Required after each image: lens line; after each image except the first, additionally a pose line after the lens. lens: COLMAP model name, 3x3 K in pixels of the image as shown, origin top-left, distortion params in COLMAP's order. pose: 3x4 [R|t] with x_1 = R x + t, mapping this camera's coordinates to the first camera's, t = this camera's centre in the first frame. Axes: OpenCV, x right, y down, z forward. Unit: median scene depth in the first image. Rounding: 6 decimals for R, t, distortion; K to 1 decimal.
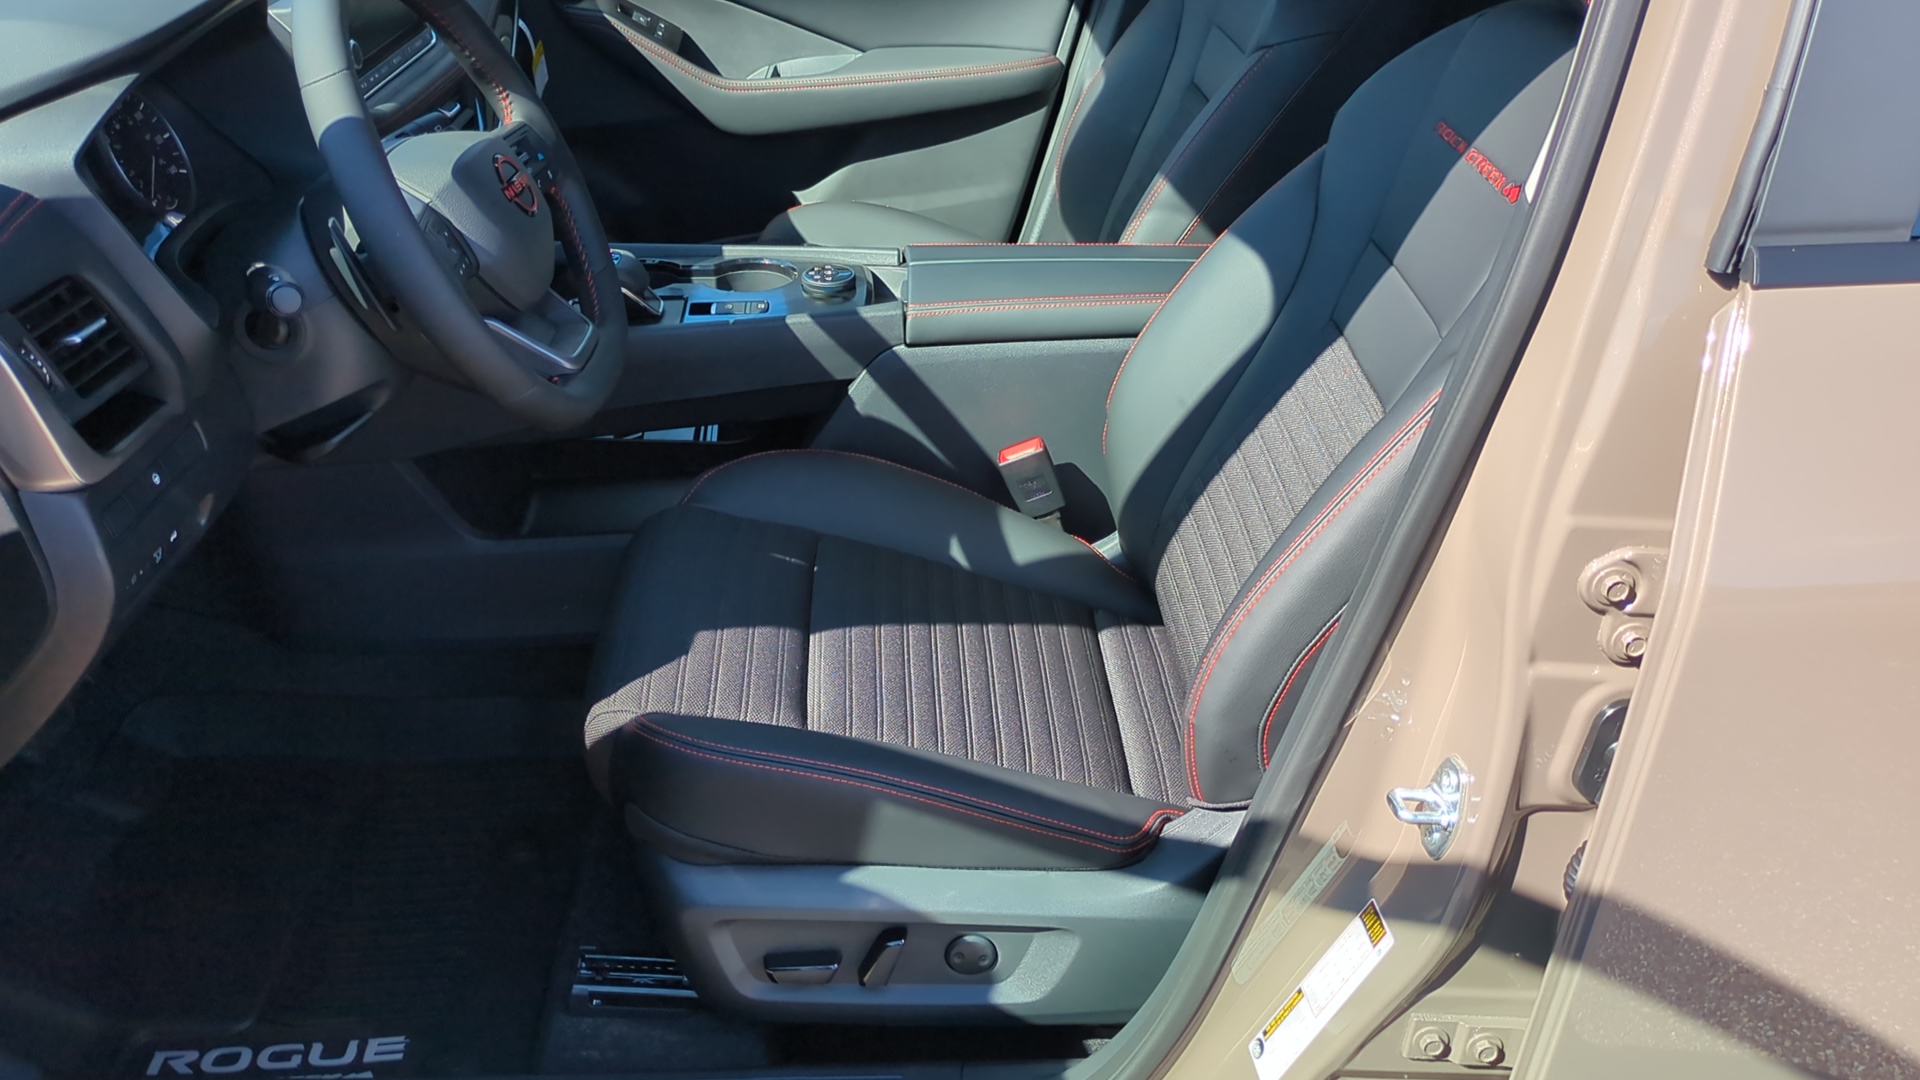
lens RADIAL K [[1608.1, 0, 972.0], [0, 1608.1, 555.3], [0, 0, 1]] dist [0.018772, -0.032787]
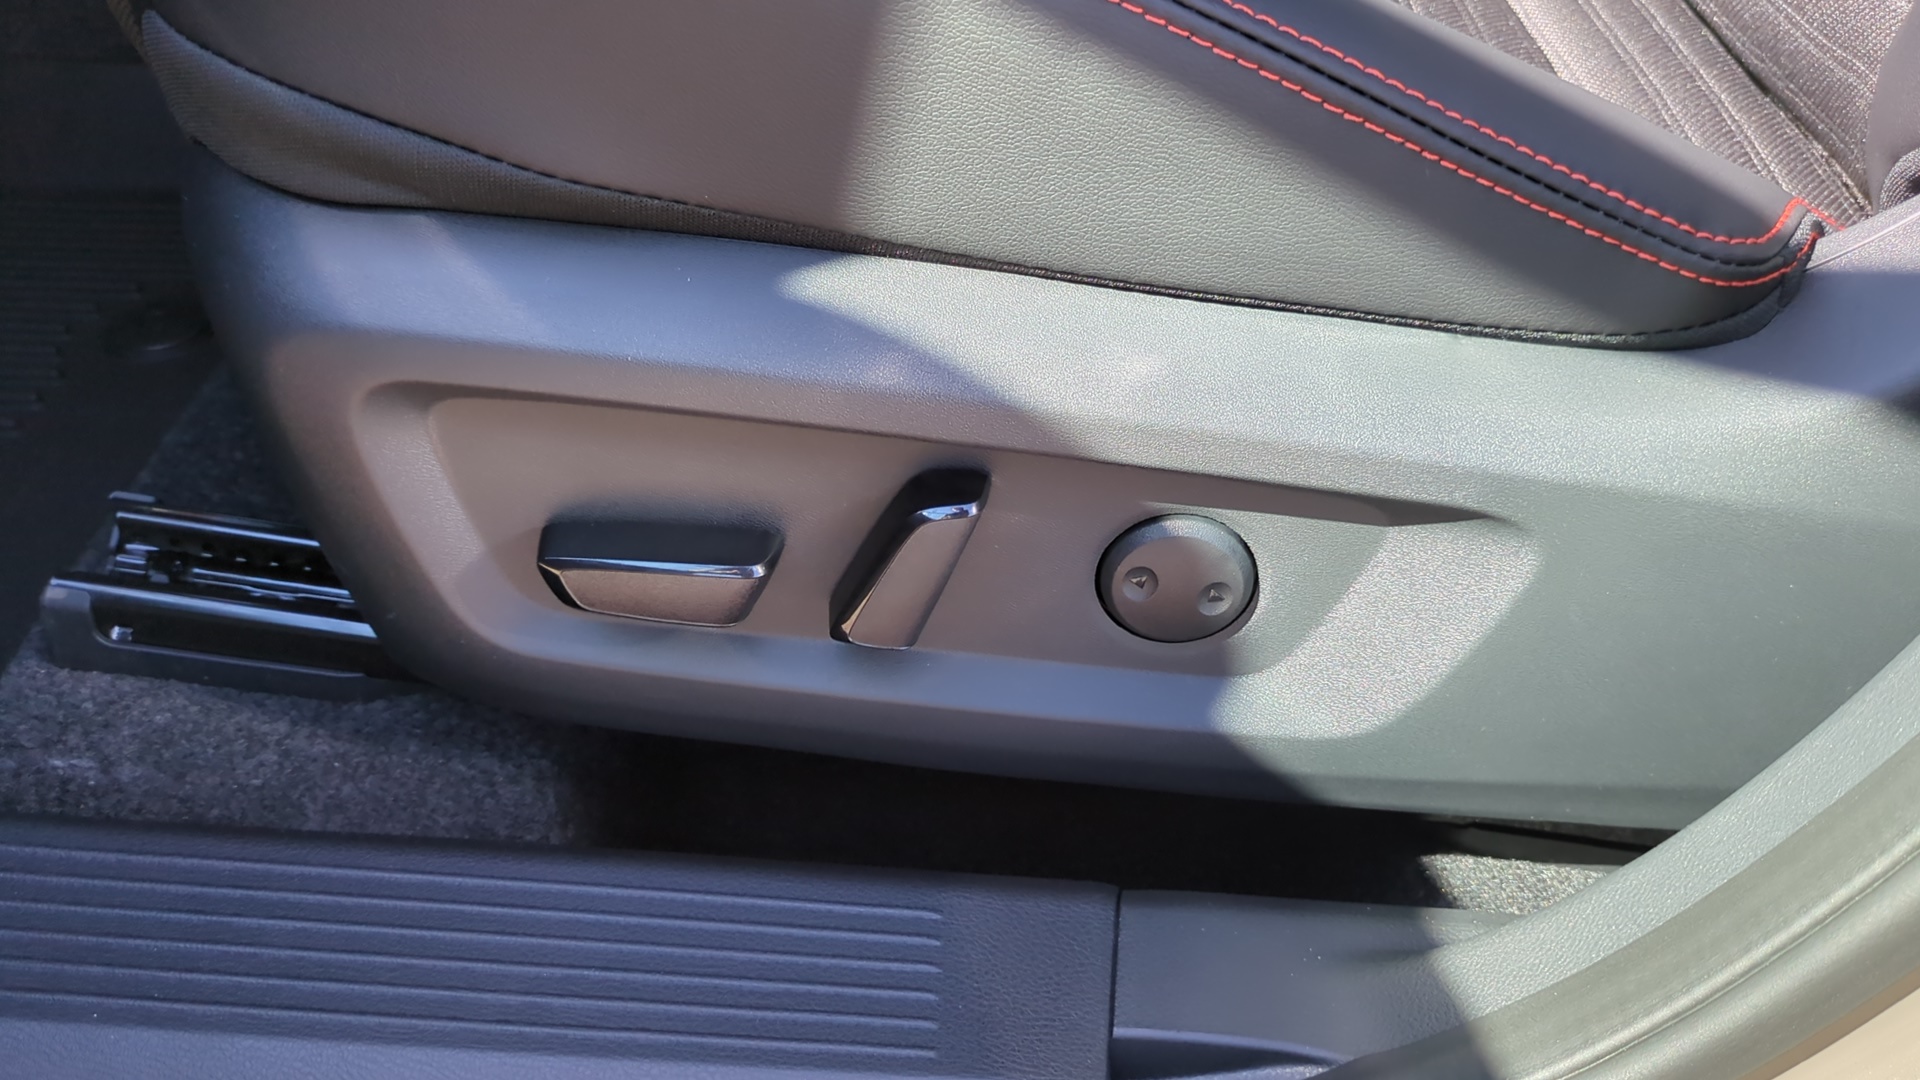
lens RADIAL K [[1608.1, 0, 954.8], [0, 1608.1, 531.0], [0, 0, 1]] dist [0.018772, -0.032787]
pose [[0.995337, 0.083475, -0.048335, -0.030742], [-0.076753, 0.988890, 0.127300, 0.200763], [0.058424, -0.122997, 0.990686, 0.677173]]
